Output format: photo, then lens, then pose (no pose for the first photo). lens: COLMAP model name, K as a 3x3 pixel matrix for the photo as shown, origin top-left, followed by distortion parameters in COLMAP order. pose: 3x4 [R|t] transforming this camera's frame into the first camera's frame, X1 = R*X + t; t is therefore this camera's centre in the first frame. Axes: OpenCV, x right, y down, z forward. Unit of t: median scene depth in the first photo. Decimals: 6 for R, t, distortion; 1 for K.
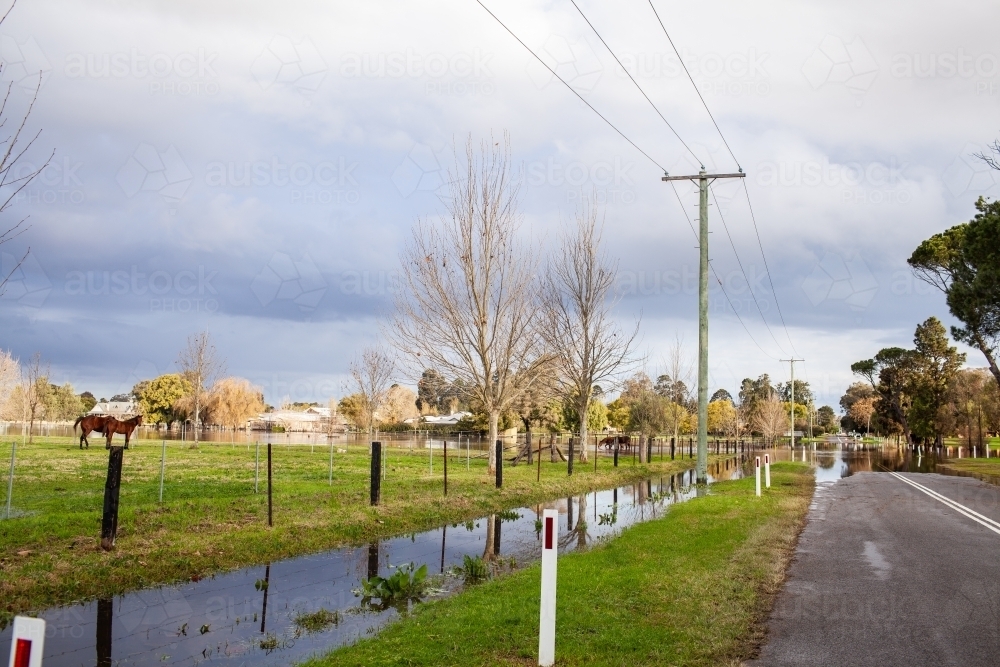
lens RADIAL K [[979.7, 0, 493.2], [0, 979.7, 332.0], [0, 0, 1]] dist [-0.043175, 0.000000]
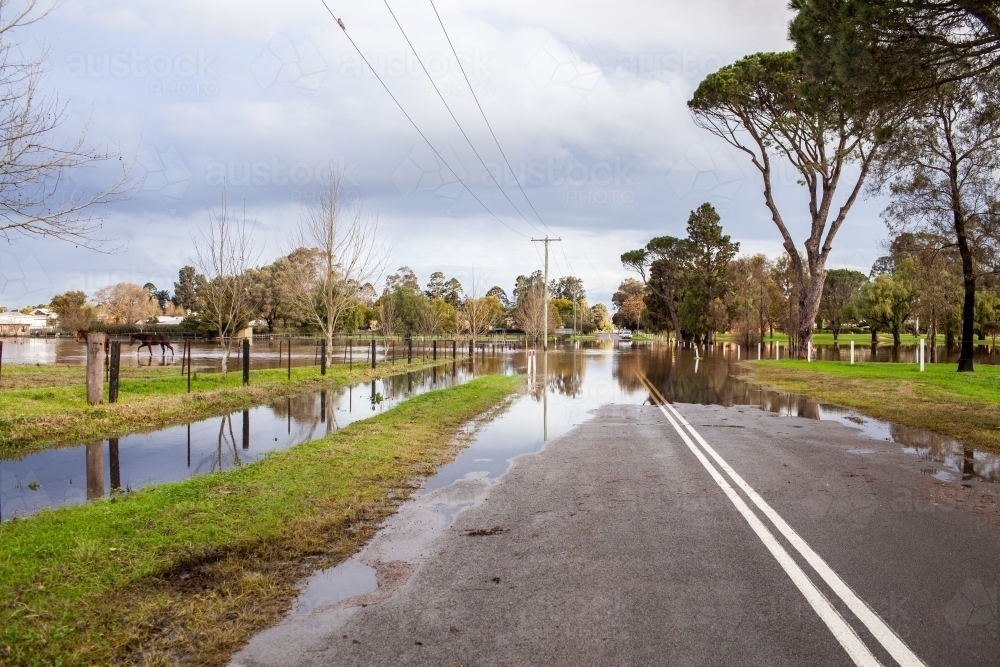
lens RADIAL K [[979.7, 0, 494.3], [0, 979.7, 336.8], [0, 0, 1]] dist [-0.043175, 0.000000]
pose [[0.976189, -0.014424, 0.216442, 0.051245], [-0.008695, 0.994383, 0.105482, 0.013739], [-0.216748, -0.104852, 0.970580, 0.125867]]
